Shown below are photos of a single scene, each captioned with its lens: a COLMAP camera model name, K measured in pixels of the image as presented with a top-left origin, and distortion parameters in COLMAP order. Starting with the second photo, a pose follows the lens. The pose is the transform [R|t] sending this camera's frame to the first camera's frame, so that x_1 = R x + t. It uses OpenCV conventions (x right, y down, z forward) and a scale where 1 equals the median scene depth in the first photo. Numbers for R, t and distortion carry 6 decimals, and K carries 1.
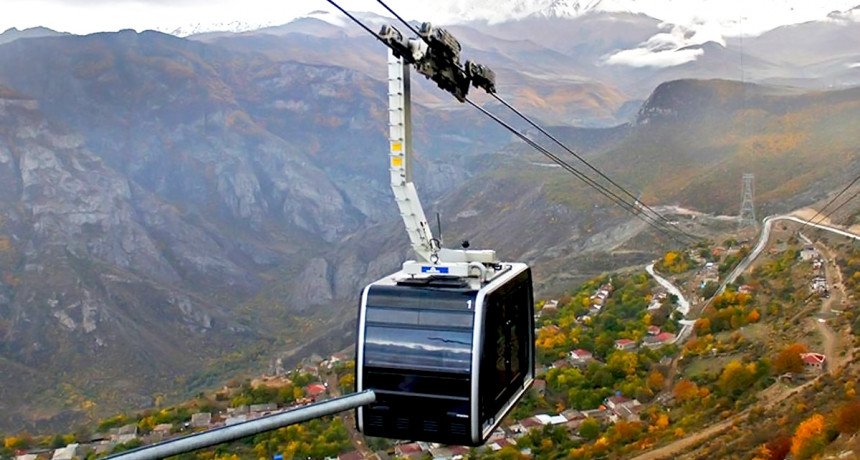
lens RADIAL K [[1044.9, 0, 430.0], [0, 1044.9, 230.0], [0, 0, 1]] dist [-0.006686, -0.005090]
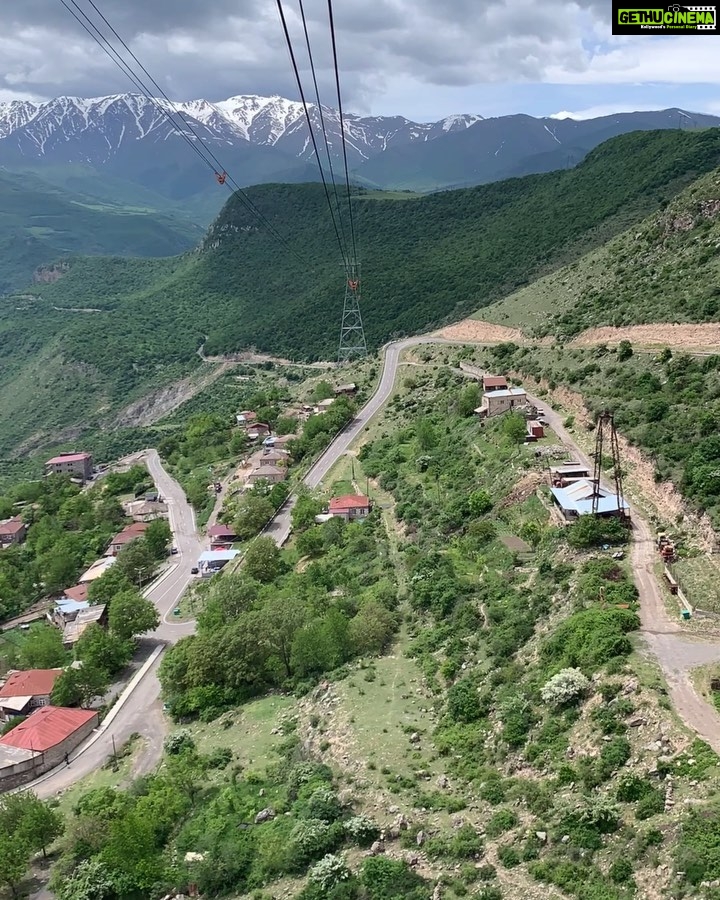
lens RADIAL K [[1041.8, 0, 360.0], [0, 1041.8, 450.0], [0, 0, 1]] dist [-0.000716, -0.000666]
pose [[0.957097, -0.060494, 0.283383, 0.139001], [0.049977, 0.997772, 0.044204, 0.014968], [-0.285426, -0.028145, 0.957988, 0.443592]]
